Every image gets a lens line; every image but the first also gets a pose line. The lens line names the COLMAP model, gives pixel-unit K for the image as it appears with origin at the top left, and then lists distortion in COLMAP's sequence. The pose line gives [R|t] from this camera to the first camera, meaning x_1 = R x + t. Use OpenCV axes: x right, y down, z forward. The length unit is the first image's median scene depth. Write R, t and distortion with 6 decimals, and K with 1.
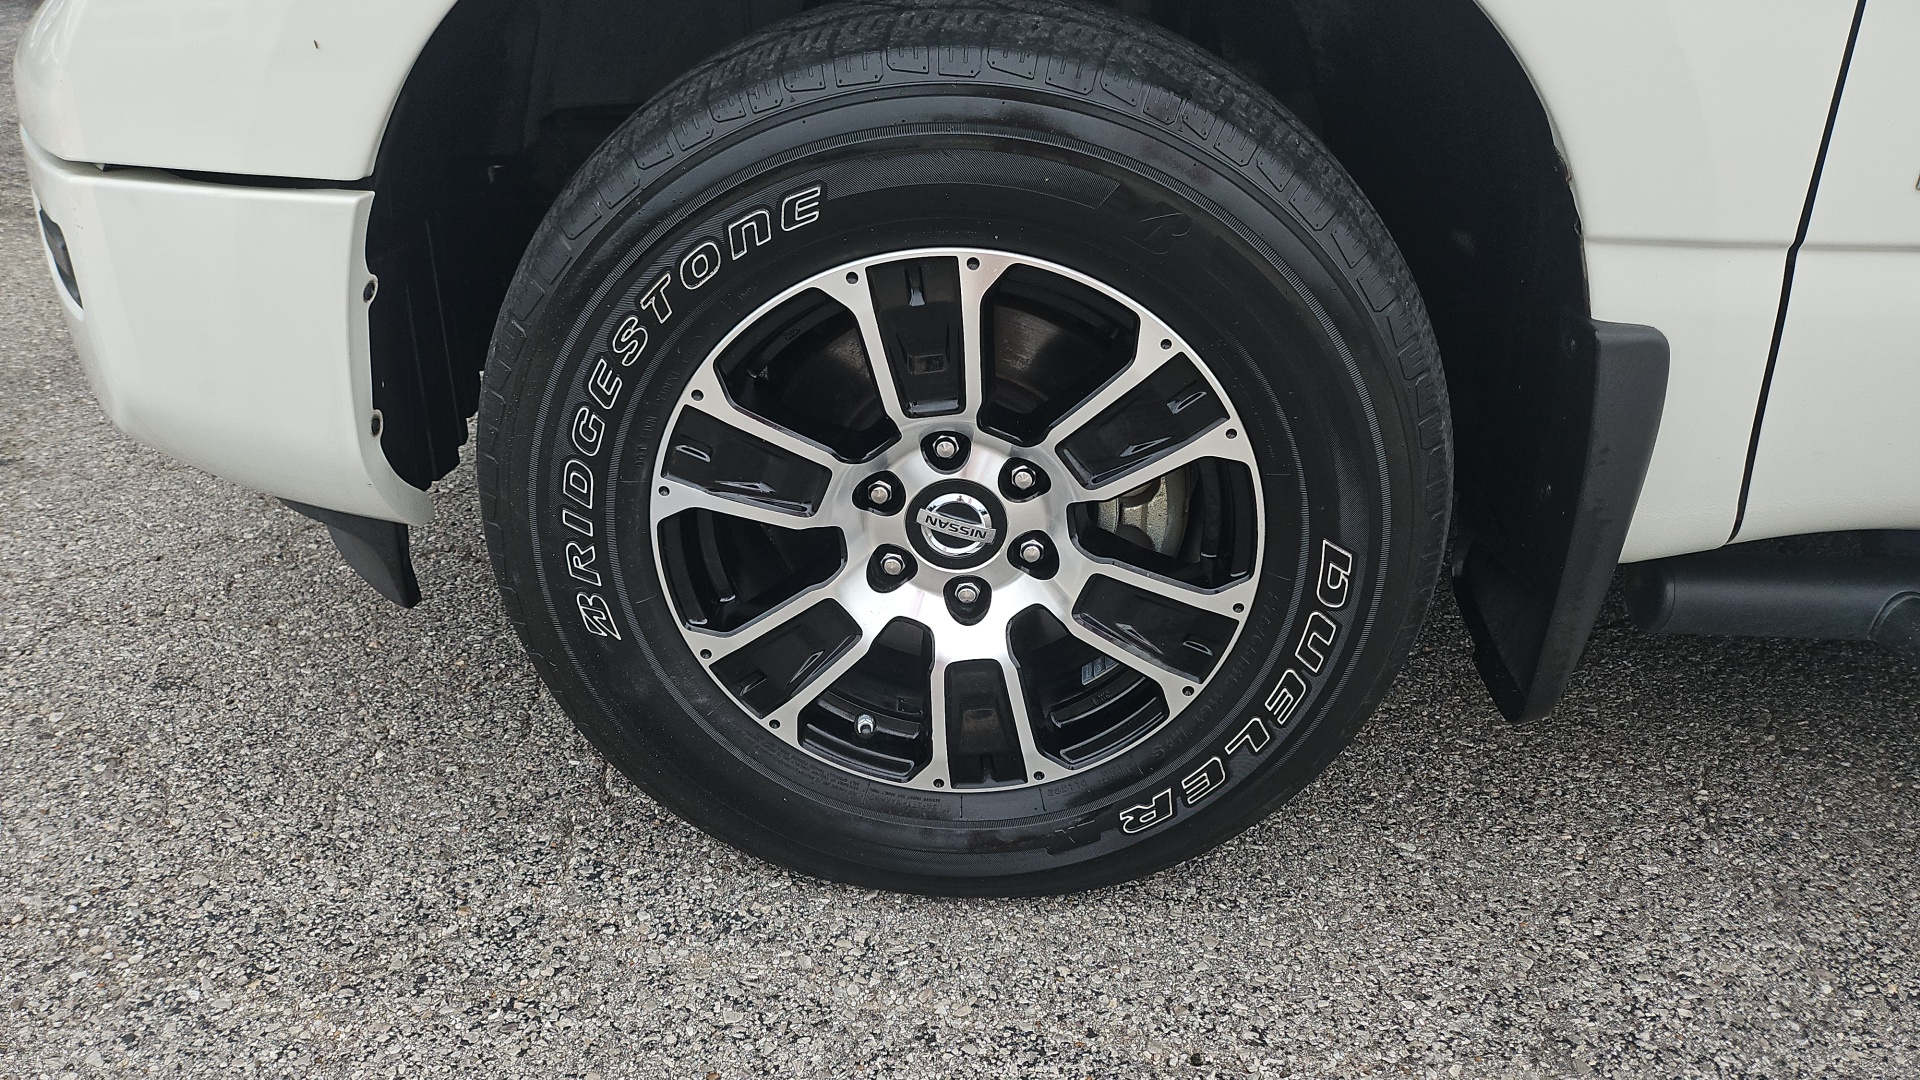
lens RADIAL K [[1360.8, 0, 953.9], [0, 1360.8, 543.4], [0, 0, 1]] dist [0.076496, -0.071835]
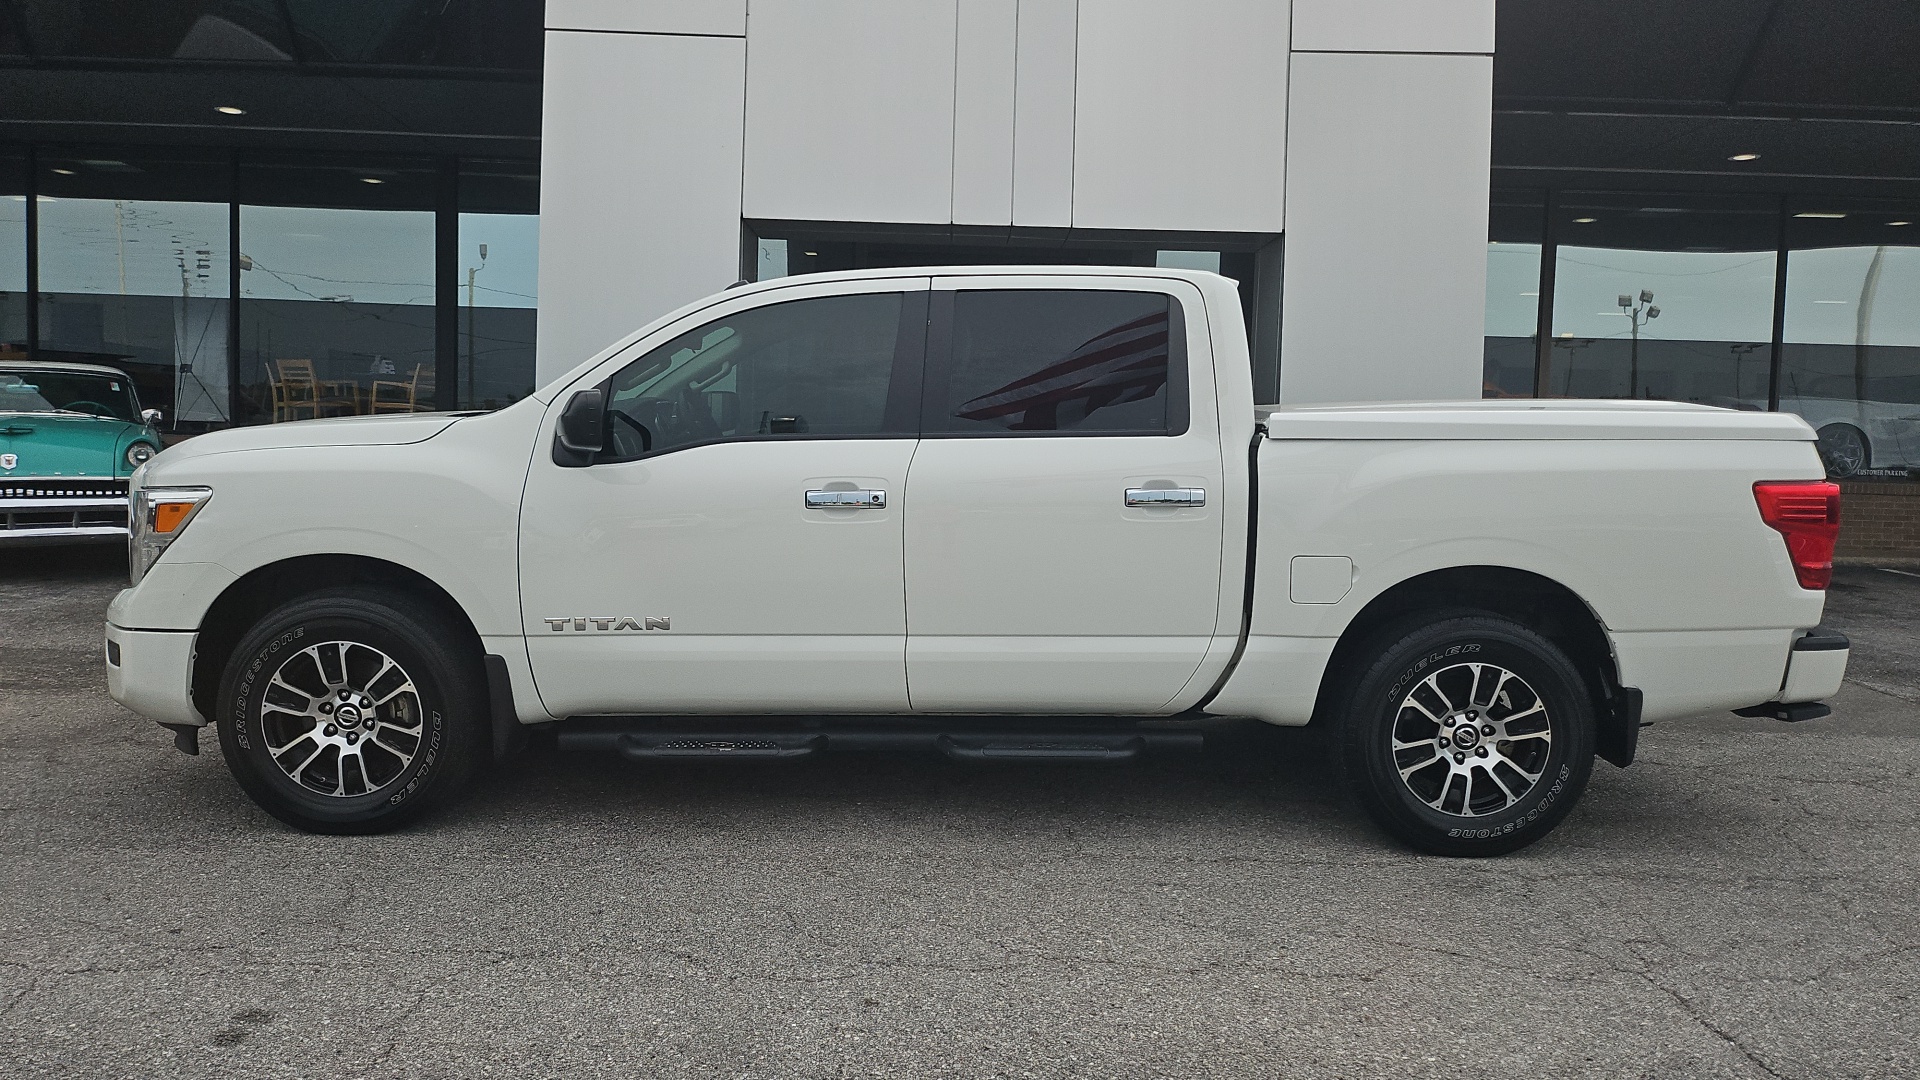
lens RADIAL K [[1355.3, 0, 944.1], [0, 1355.3, 538.9], [0, 0, 1]] dist [0.079270, -0.081426]
pose [[0.998418, -0.016571, 0.053731, 1.475751], [0.035614, 0.925838, -0.376238, 1.035149], [-0.043512, 0.377557, 0.924964, -2.809754]]
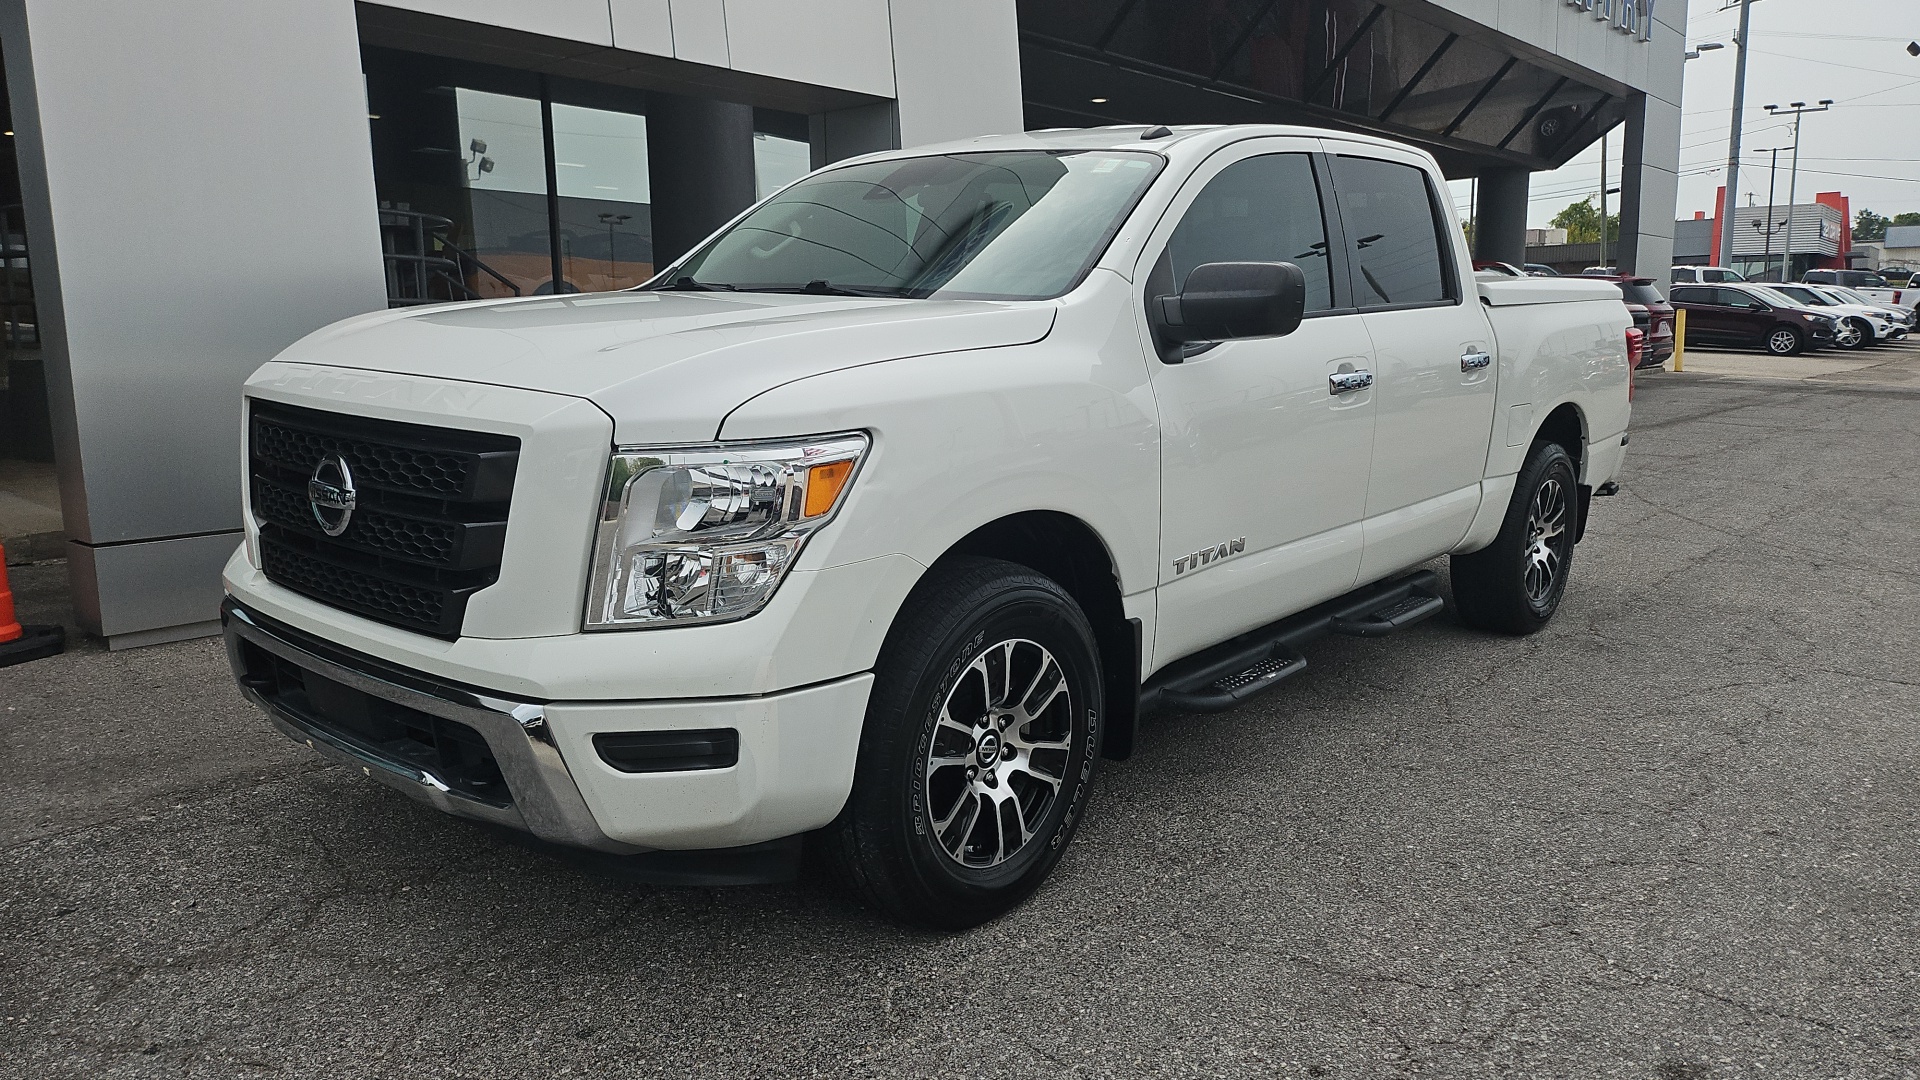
lens RADIAL K [[1355.3, 0, 944.1], [0, 1355.3, 538.9], [0, 0, 1]] dist [0.079270, -0.081426]
pose [[0.613845, -0.165117, 0.771965, -1.997564], [0.376661, 0.920653, -0.102590, -0.149334], [-0.693772, 0.353744, 0.627332, -0.701018]]
